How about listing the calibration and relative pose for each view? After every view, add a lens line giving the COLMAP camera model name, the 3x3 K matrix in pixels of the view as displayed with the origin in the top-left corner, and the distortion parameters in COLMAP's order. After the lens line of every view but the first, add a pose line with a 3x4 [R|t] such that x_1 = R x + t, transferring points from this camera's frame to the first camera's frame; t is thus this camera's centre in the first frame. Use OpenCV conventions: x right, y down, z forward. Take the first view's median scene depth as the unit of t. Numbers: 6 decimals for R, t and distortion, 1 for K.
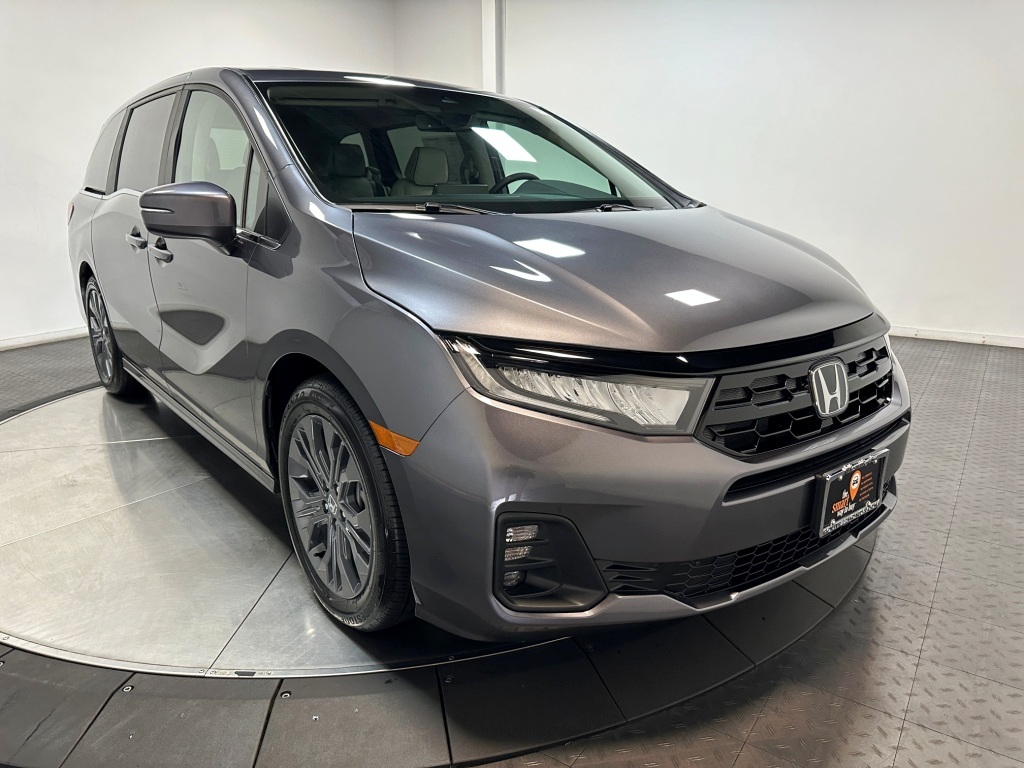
lens RADIAL K [[751.9, 0, 512.0], [0, 751.9, 384.0], [0, 0, 1]] dist [0.034418, -0.054689]
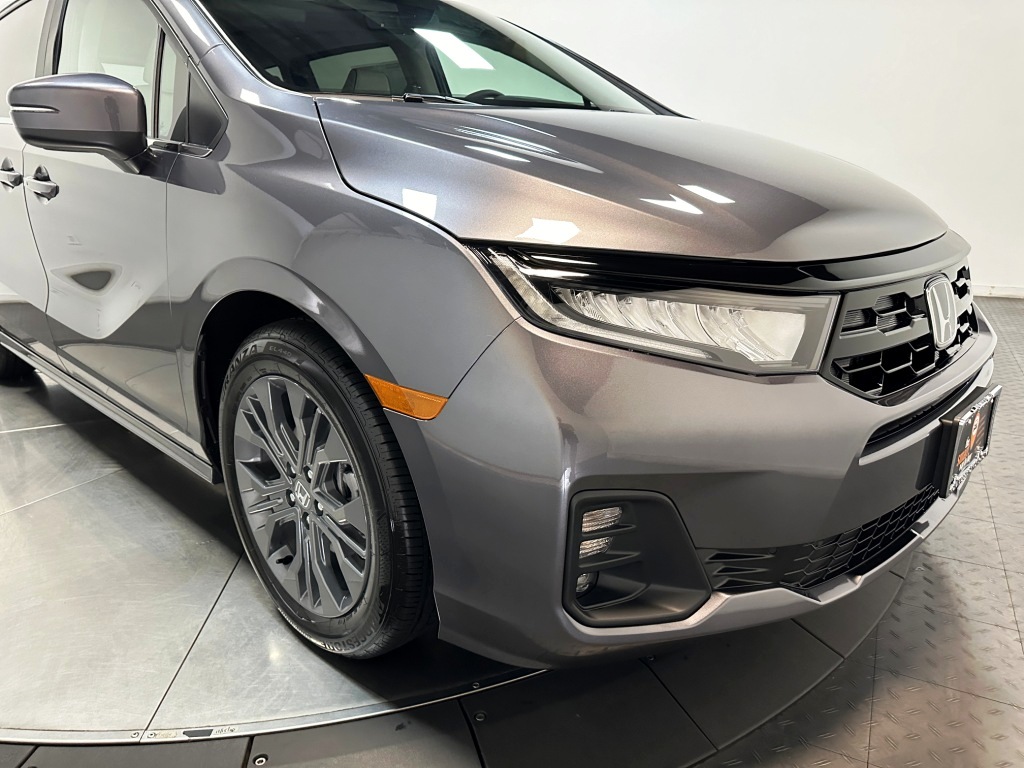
lens RADIAL K [[754.3, 0, 510.6], [0, 754.3, 376.1], [0, 0, 1]] dist [0.000516, -0.008476]
pose [[0.992365, -0.042146, 0.115907, -0.118180], [0.039727, 0.998943, 0.023102, 0.034116], [-0.116759, -0.018321, 0.992991, 0.239791]]
